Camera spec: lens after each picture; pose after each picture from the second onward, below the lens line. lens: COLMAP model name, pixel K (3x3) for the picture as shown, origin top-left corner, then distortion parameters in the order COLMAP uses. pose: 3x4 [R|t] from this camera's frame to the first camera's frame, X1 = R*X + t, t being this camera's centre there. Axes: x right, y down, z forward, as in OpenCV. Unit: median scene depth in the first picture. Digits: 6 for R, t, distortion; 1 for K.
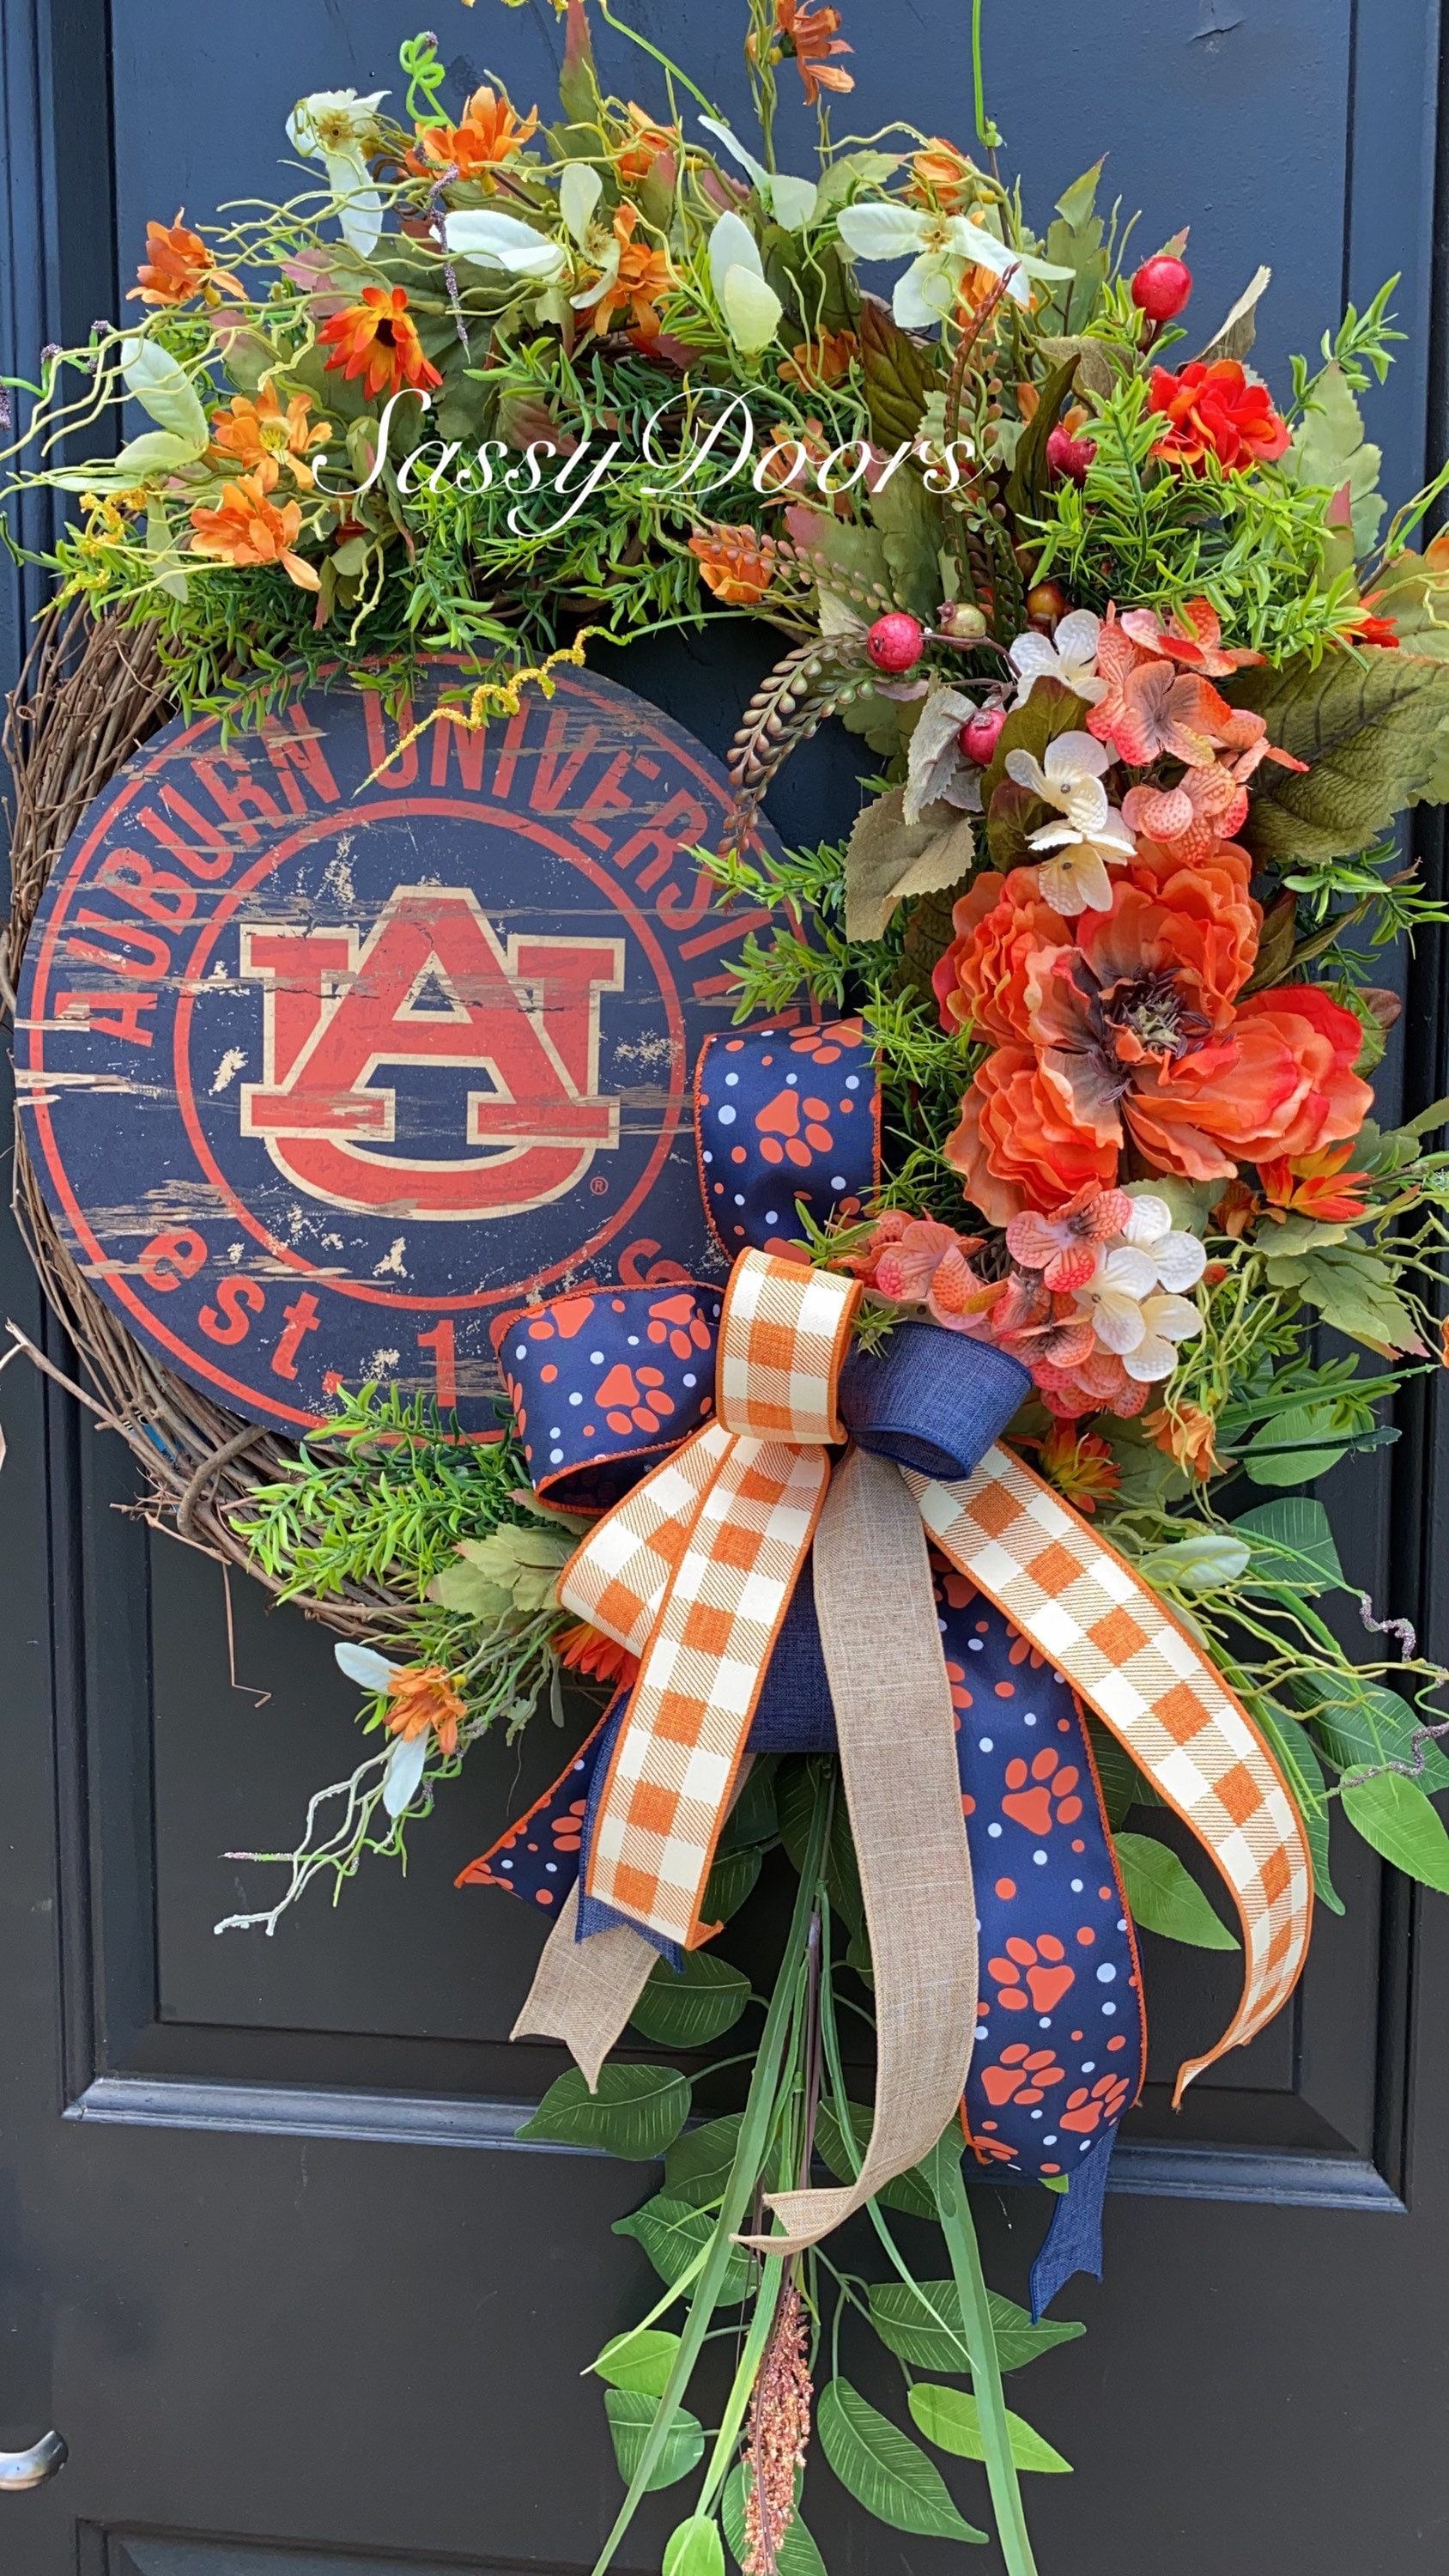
lens RADIAL K [[2268.6, 0, 730.1], [0, 2268.6, 1277.7], [0, 0, 1]] dist [0.143572, -0.391352]
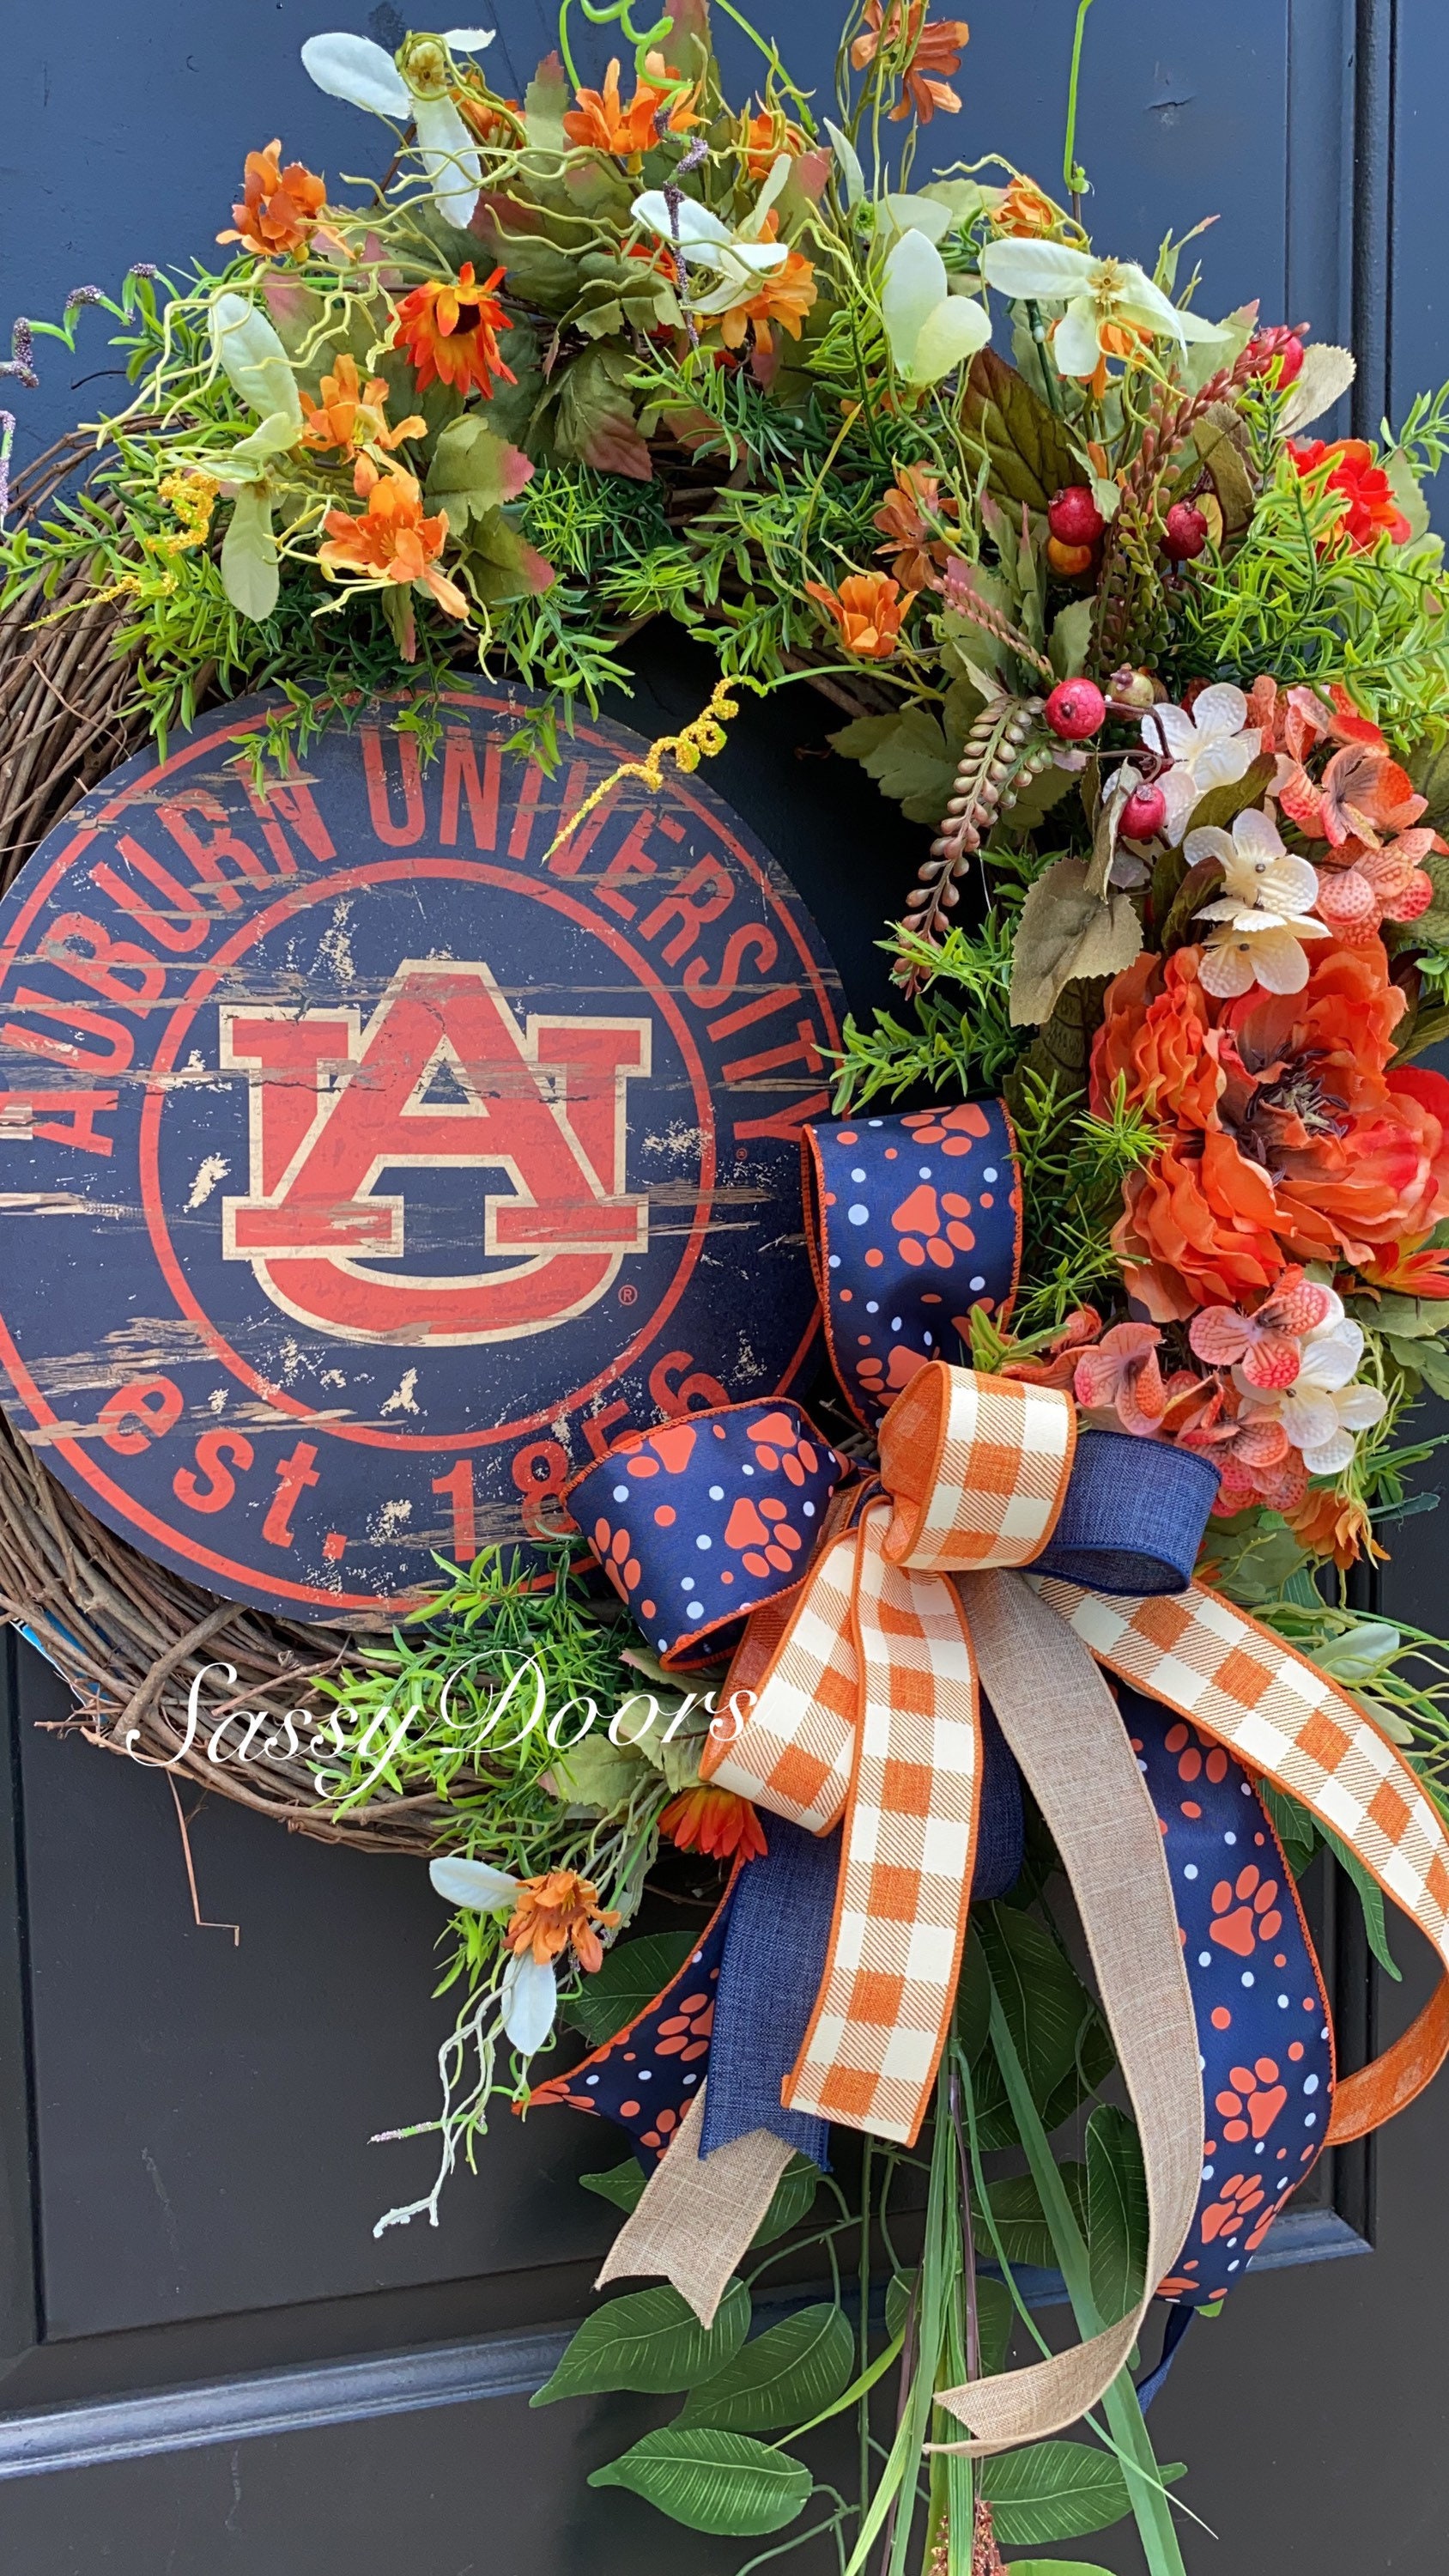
lens RADIAL K [[2268.6, 0, 730.1], [0, 2268.6, 1277.7], [0, 0, 1]] dist [0.143572, -0.391352]
pose [[0.920452, -0.052044, 0.387374, -0.371558], [0.057276, 0.998356, -0.001965, -0.044102], [-0.386635, 0.023996, 0.921921, 0.168535]]
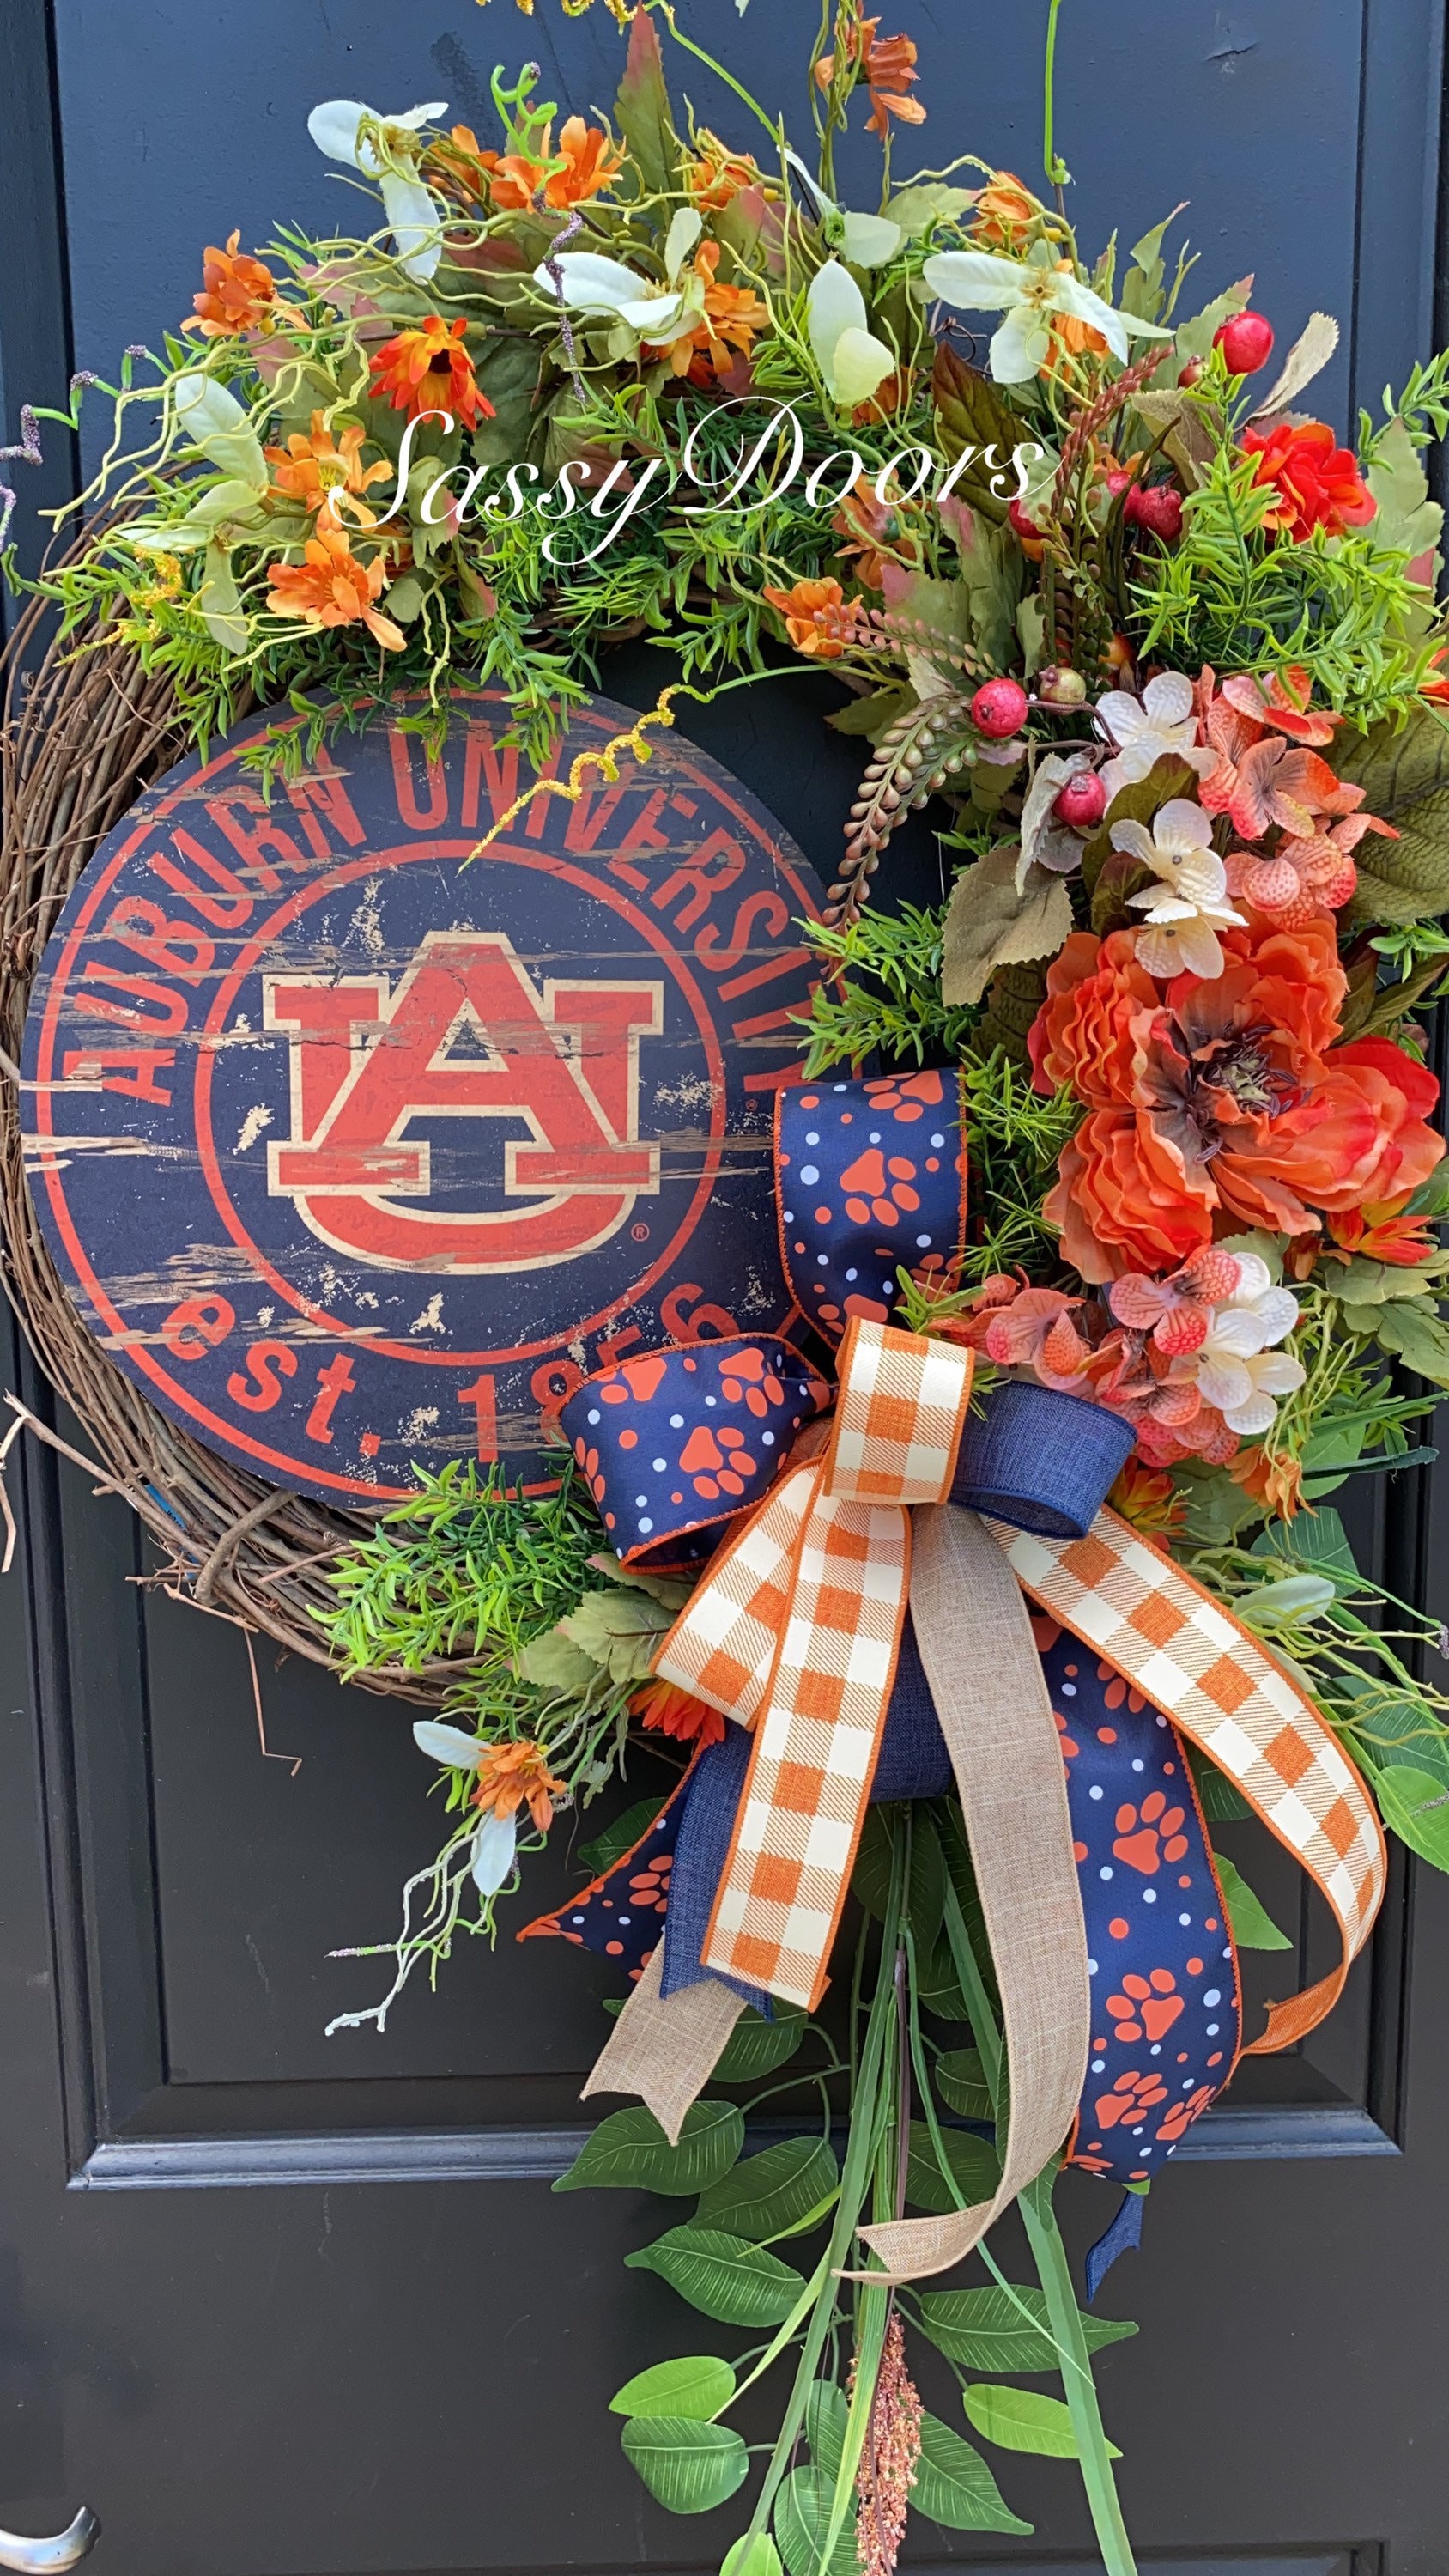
lens RADIAL K [[2272.5, 0, 731.3], [0, 2272.5, 1268.7], [0, 0, 1]] dist [0.156569, -0.440181]
pose [[0.985887, -0.040913, 0.162338, -0.182554], [0.030562, 0.997367, 0.065761, -0.089947], [-0.164602, -0.059872, 0.984541, 0.025242]]
